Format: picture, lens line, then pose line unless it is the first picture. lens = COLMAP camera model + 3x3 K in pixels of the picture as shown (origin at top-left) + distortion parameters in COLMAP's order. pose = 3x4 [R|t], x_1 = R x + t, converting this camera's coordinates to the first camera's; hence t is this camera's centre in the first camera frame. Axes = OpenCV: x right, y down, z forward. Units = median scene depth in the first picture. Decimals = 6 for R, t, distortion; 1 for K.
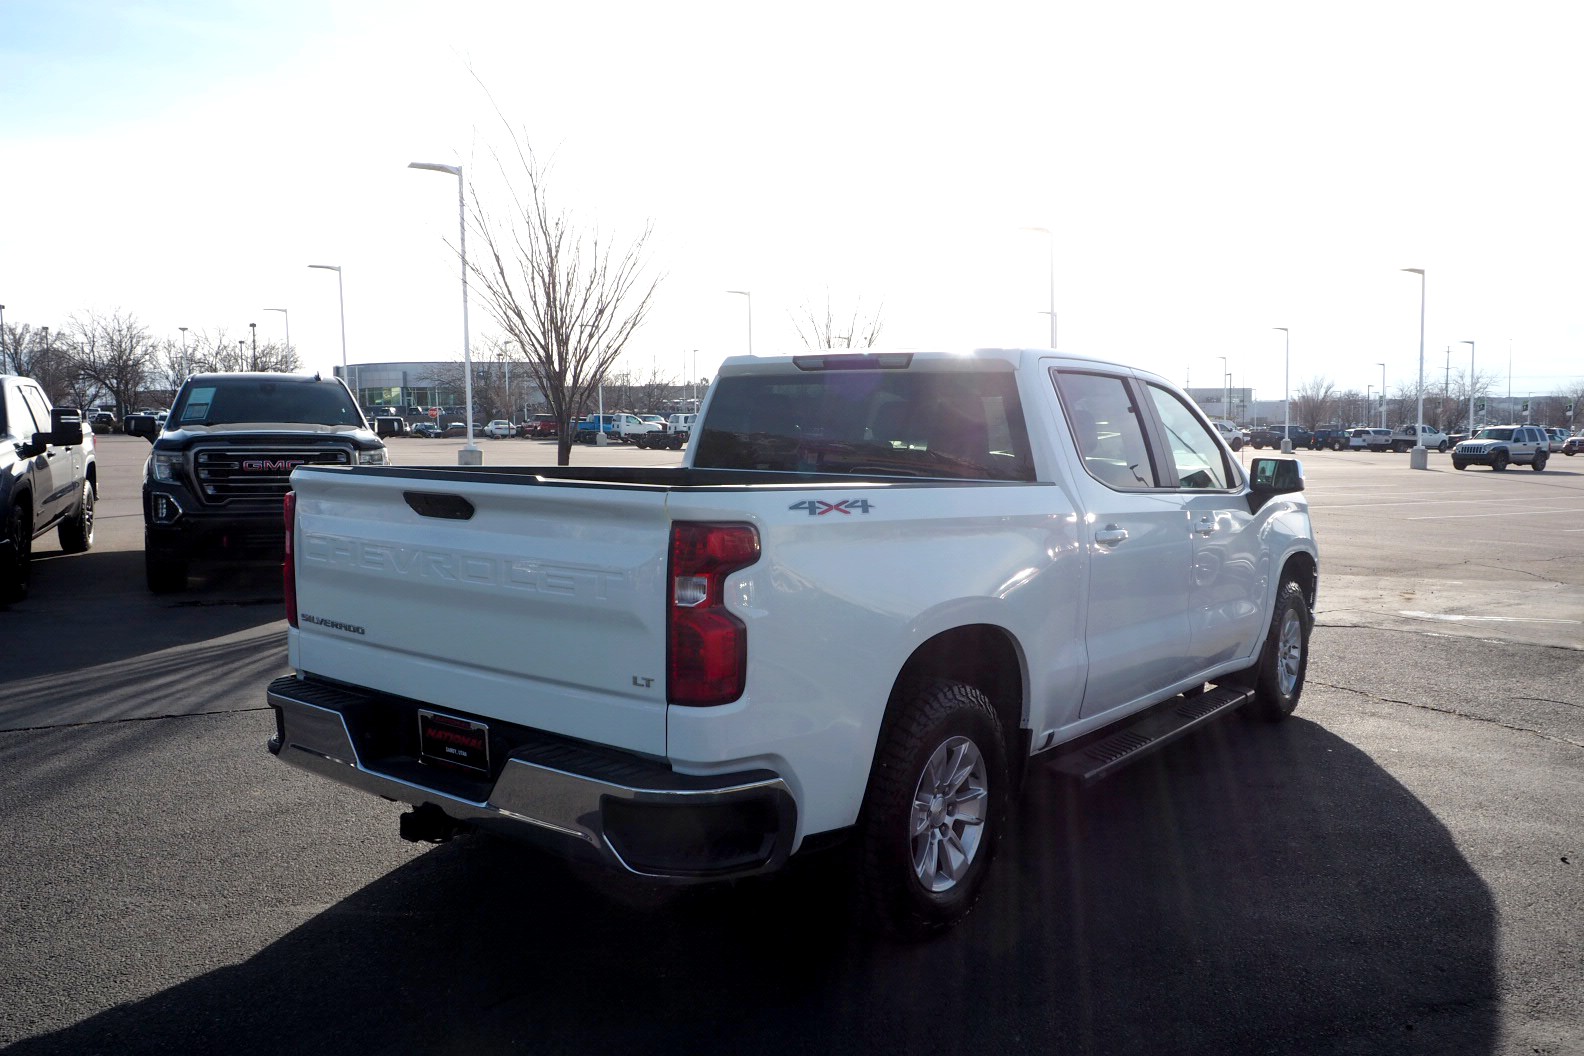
lens RADIAL K [[1194.5, 0, 793.3], [0, 1194.5, 529.6], [0, 0, 1]] dist [-0.035690, 0.006491]
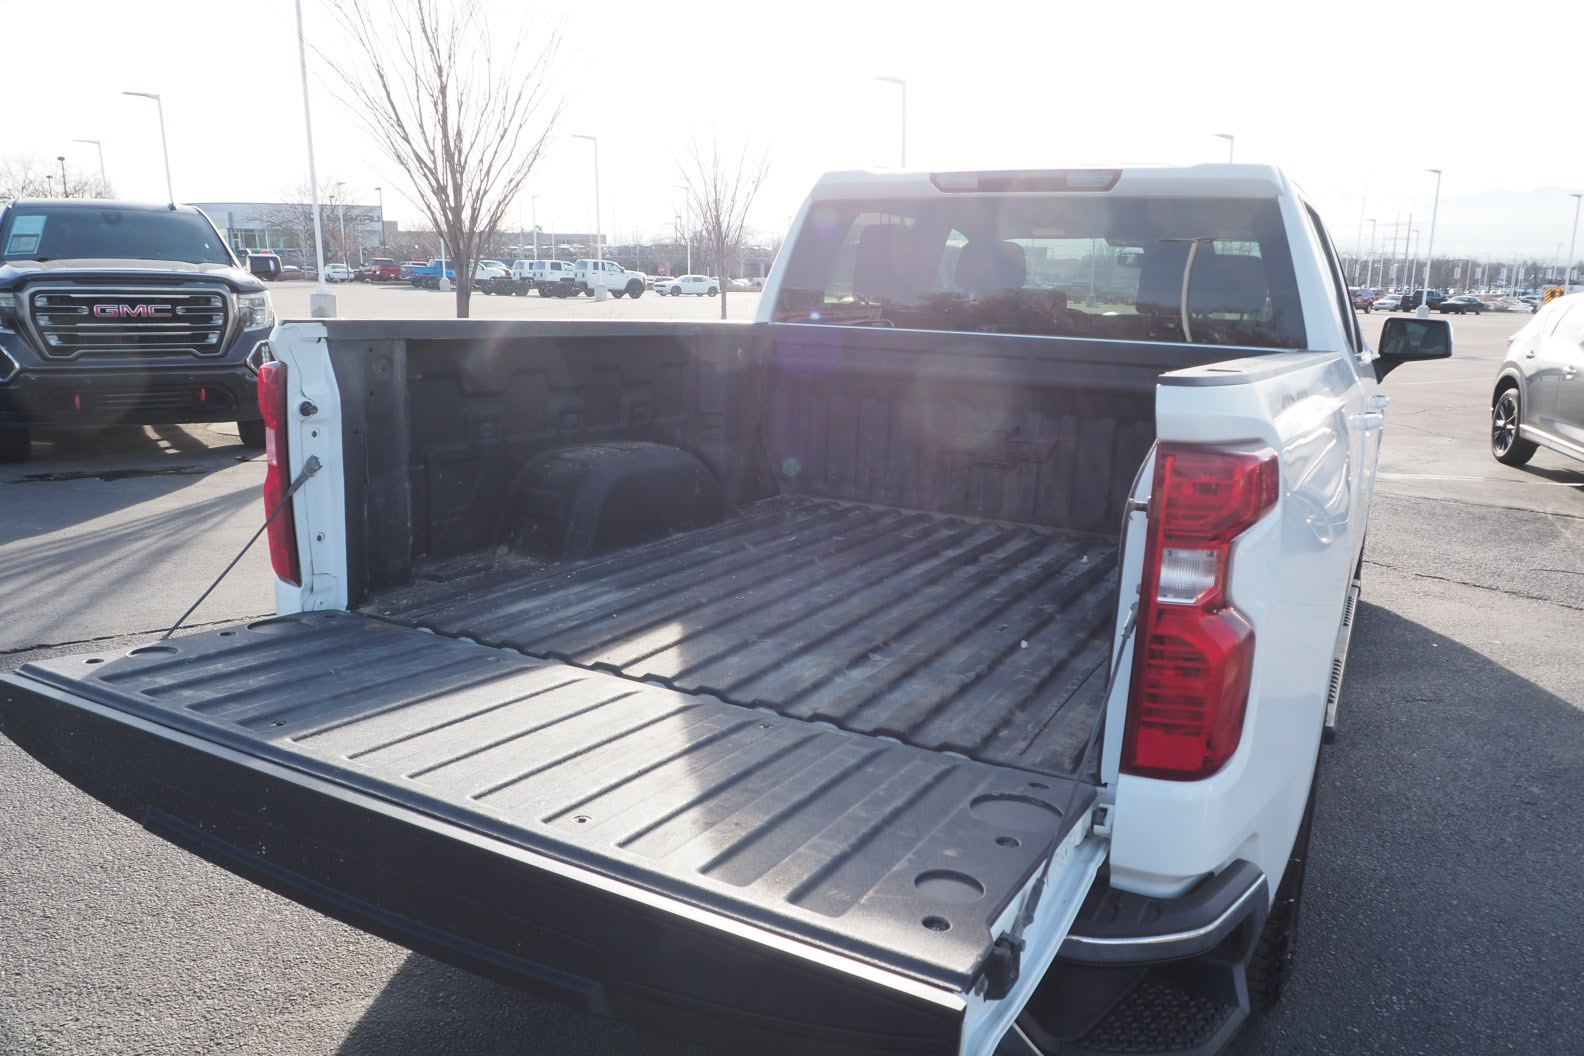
lens RADIAL K [[1101.2, 0, 792.4], [0, 1101.2, 530.2], [0, 0, 1]] dist [-0.020075, 0.000459]
pose [[0.989038, -0.017703, 0.146596, -0.071684], [-0.003076, 0.990102, 0.140318, -0.007955], [-0.147629, -0.139231, 0.979194, 0.118604]]
